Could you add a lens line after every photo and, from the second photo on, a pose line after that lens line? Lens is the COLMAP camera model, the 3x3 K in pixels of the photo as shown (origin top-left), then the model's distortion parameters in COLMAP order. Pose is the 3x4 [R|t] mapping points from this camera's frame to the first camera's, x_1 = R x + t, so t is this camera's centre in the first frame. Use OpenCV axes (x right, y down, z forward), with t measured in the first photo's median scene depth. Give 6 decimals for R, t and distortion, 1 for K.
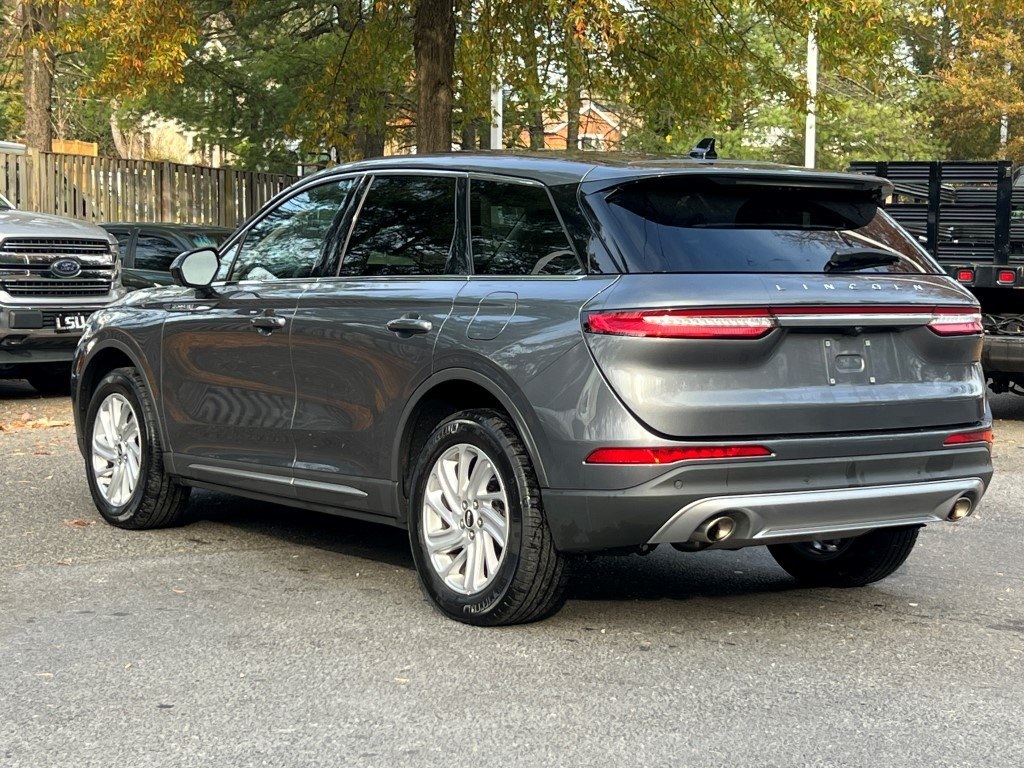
lens RADIAL K [[1910.8, 0, 512.0], [0, 1910.8, 384.0], [0, 0, 1]] dist [0.265773, -0.107417]
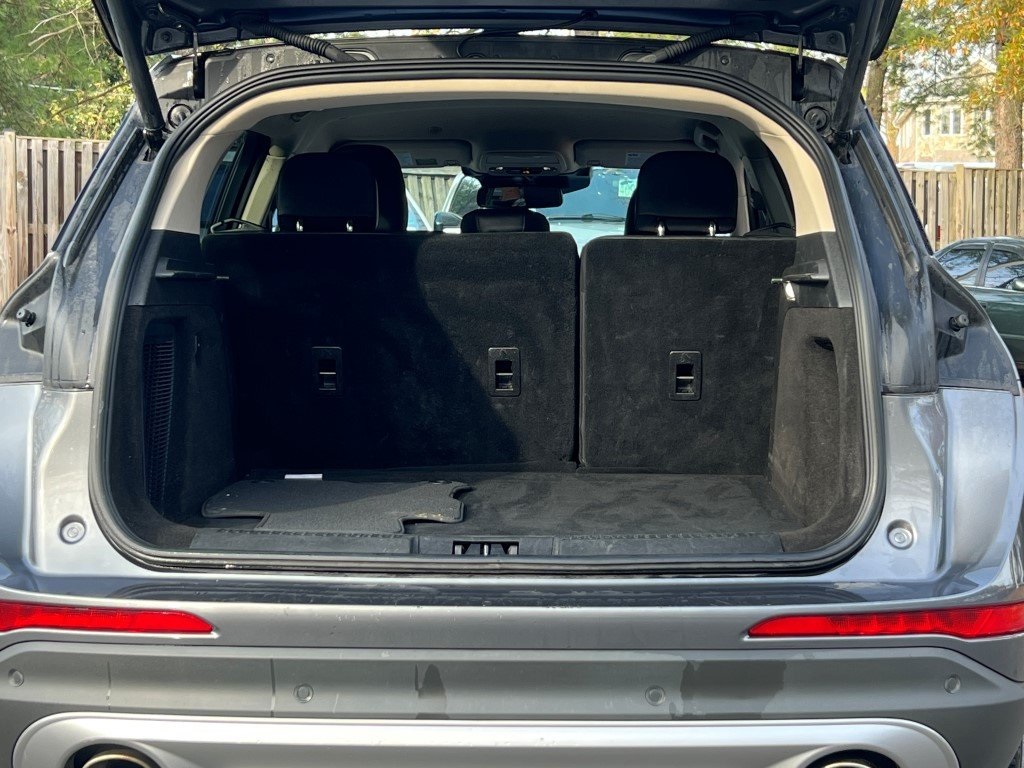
lens RADIAL K [[1781.6, 0, 512.0], [0, 1781.6, 384.0], [0, 0, 1]] dist [0.038309, 0.082749]
pose [[0.801194, 0.024438, -0.597905, 0.106562], [-0.030912, 0.999522, -0.000570, -0.005887], [0.597605, 0.018939, 0.801567, 0.165950]]
